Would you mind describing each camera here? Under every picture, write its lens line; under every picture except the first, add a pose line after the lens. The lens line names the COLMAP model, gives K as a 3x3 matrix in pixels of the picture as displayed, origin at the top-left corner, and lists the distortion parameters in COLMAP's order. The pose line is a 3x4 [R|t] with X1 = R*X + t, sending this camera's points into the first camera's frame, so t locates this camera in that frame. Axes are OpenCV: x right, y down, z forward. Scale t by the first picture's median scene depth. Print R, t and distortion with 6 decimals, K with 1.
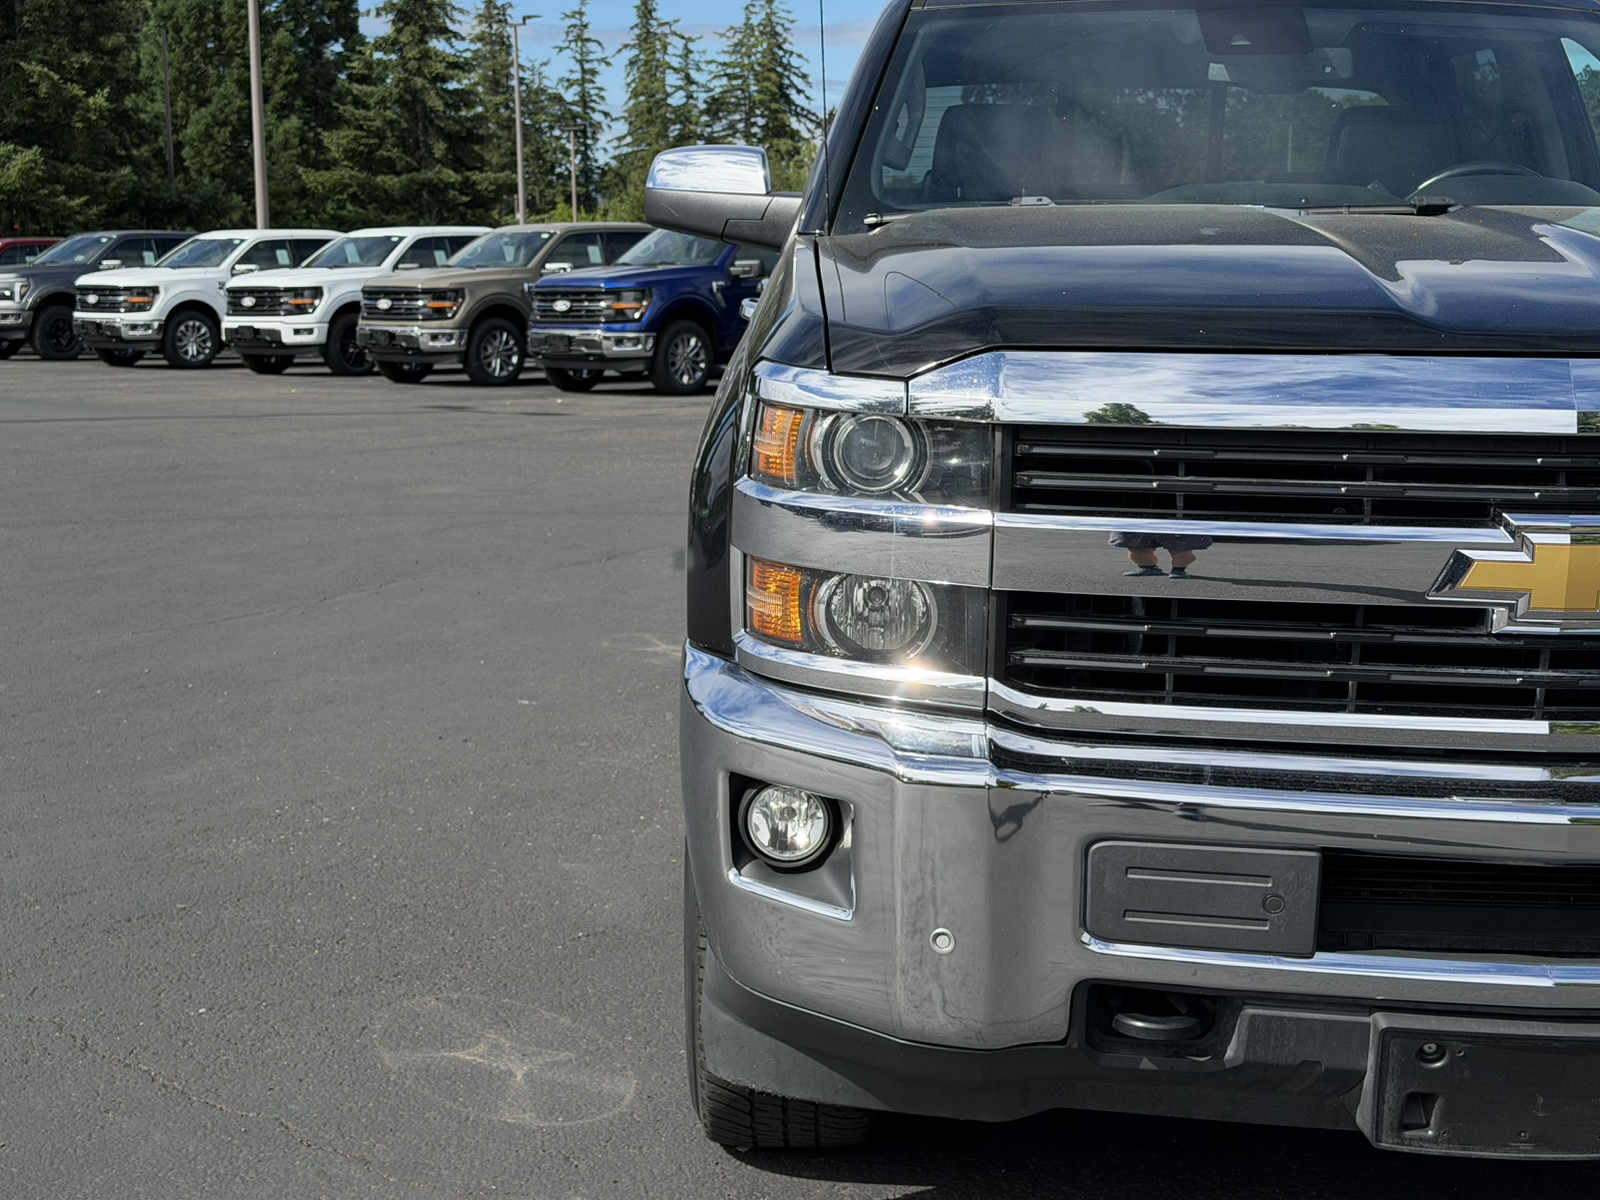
lens RADIAL K [[2226.3, 0, 800.0], [0, 2226.3, 600.0], [0, 0, 1]] dist [0.124860, -0.117136]
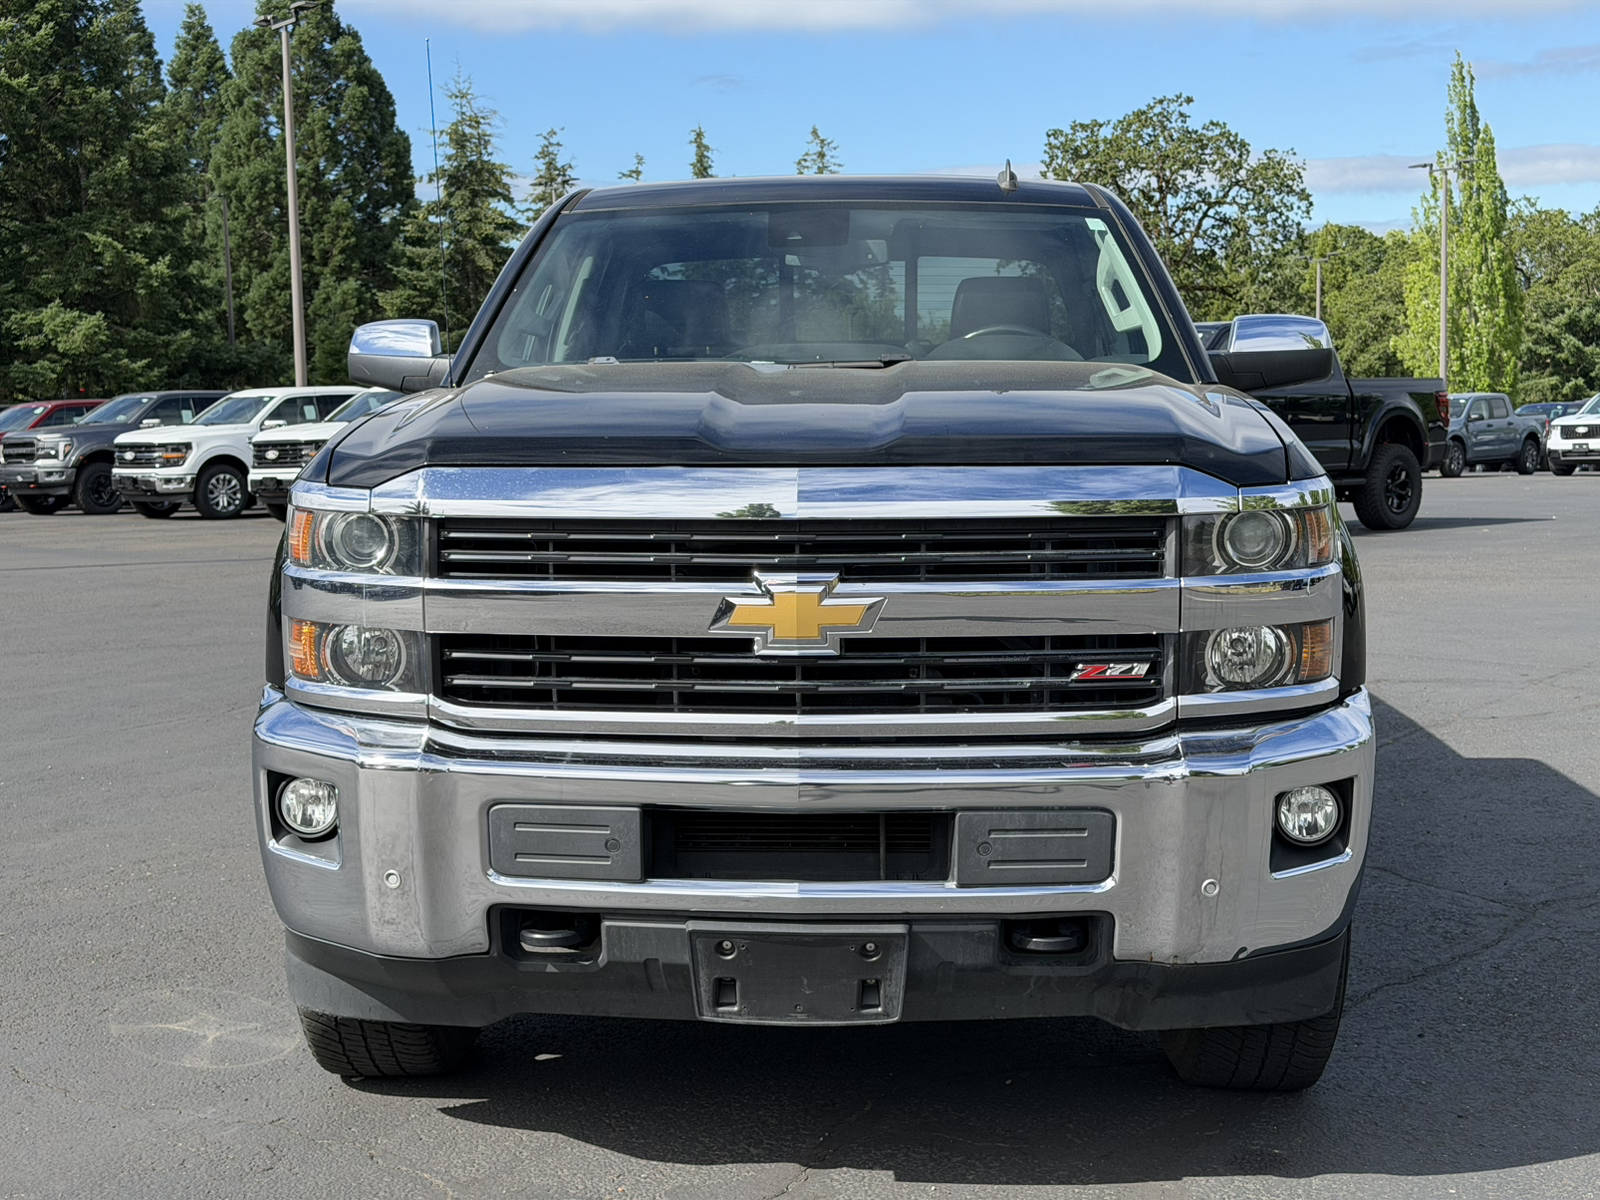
lens RADIAL K [[2214.0, 0, 800.0], [0, 2214.0, 600.0], [0, 0, 1]] dist [0.204201, -0.480068]
pose [[0.999401, -0.015857, -0.030759, 0.028619], [0.013859, 0.997846, -0.064116, 0.005390], [0.031710, 0.063651, 0.997468, -0.032895]]
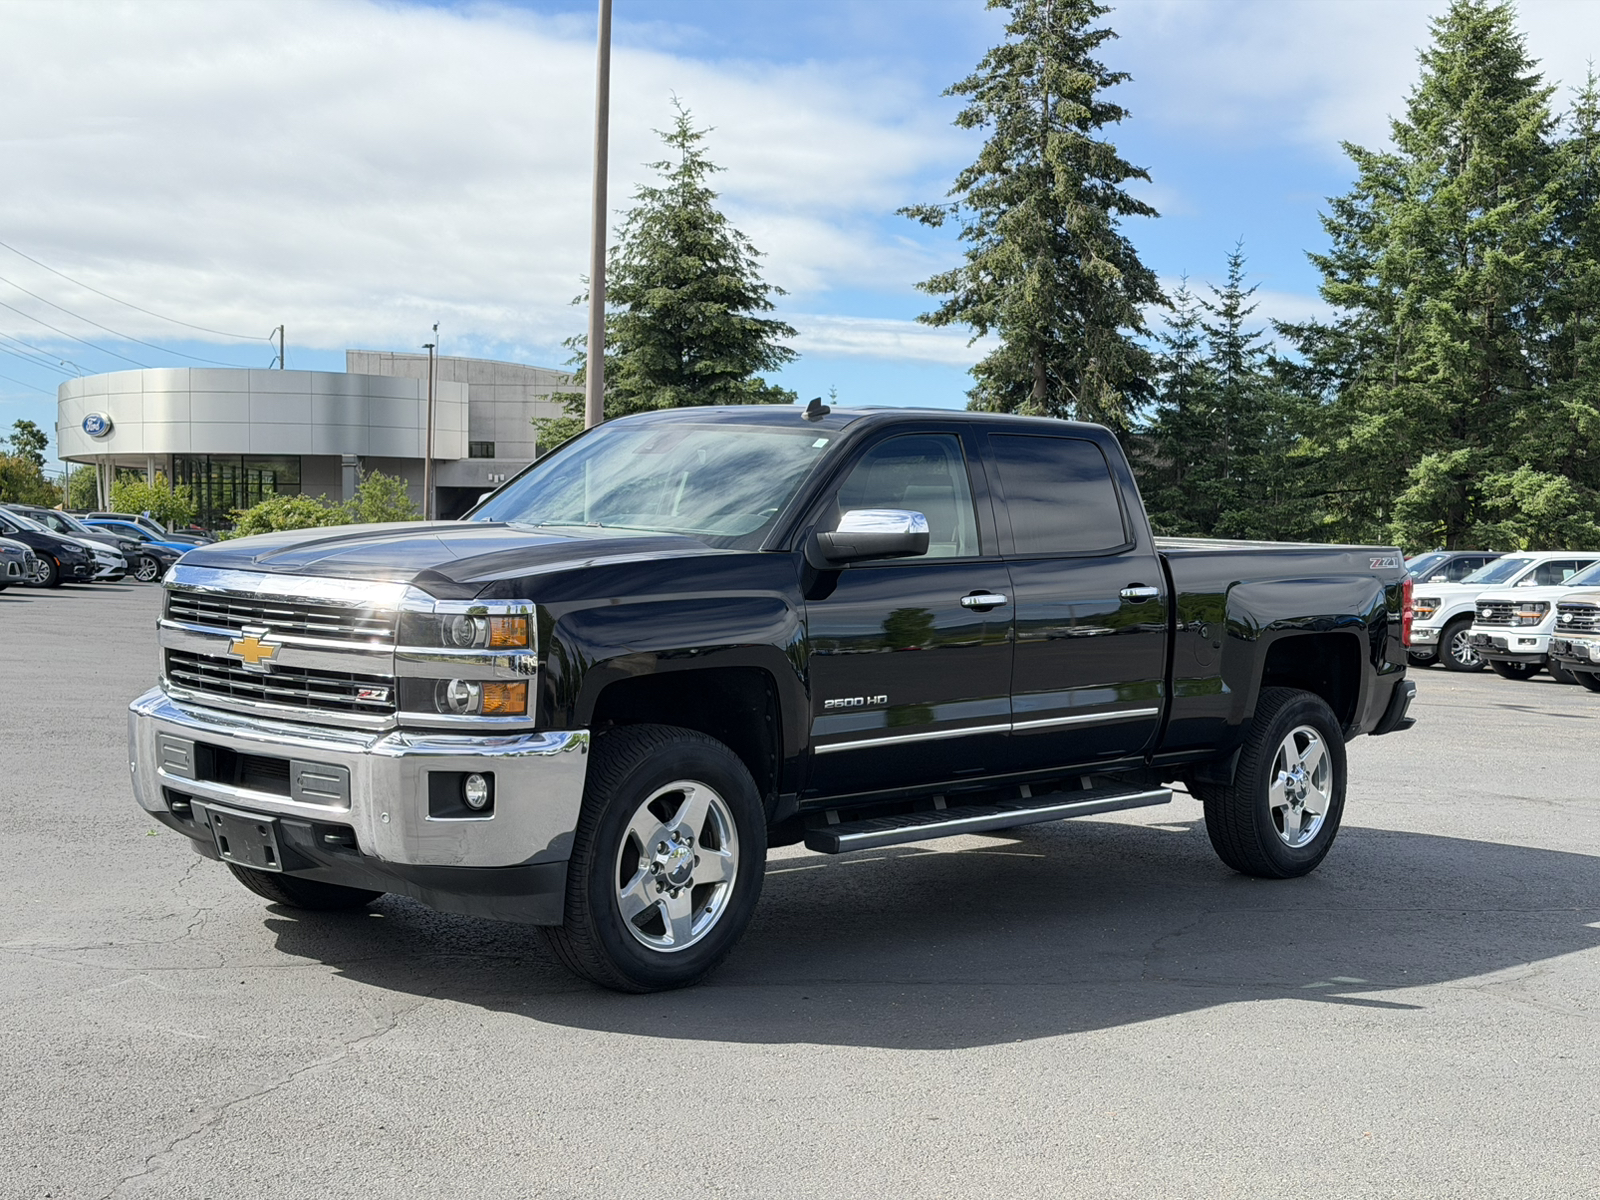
lens RADIAL K [[2226.3, 0, 800.0], [0, 2226.3, 600.0], [0, 0, 1]] dist [0.124860, -0.117136]
pose [[0.746881, 0.040657, -0.663713, 0.202271], [-0.133958, 0.986865, -0.090292, 0.006705], [0.651324, 0.156347, 0.742517, -0.048217]]
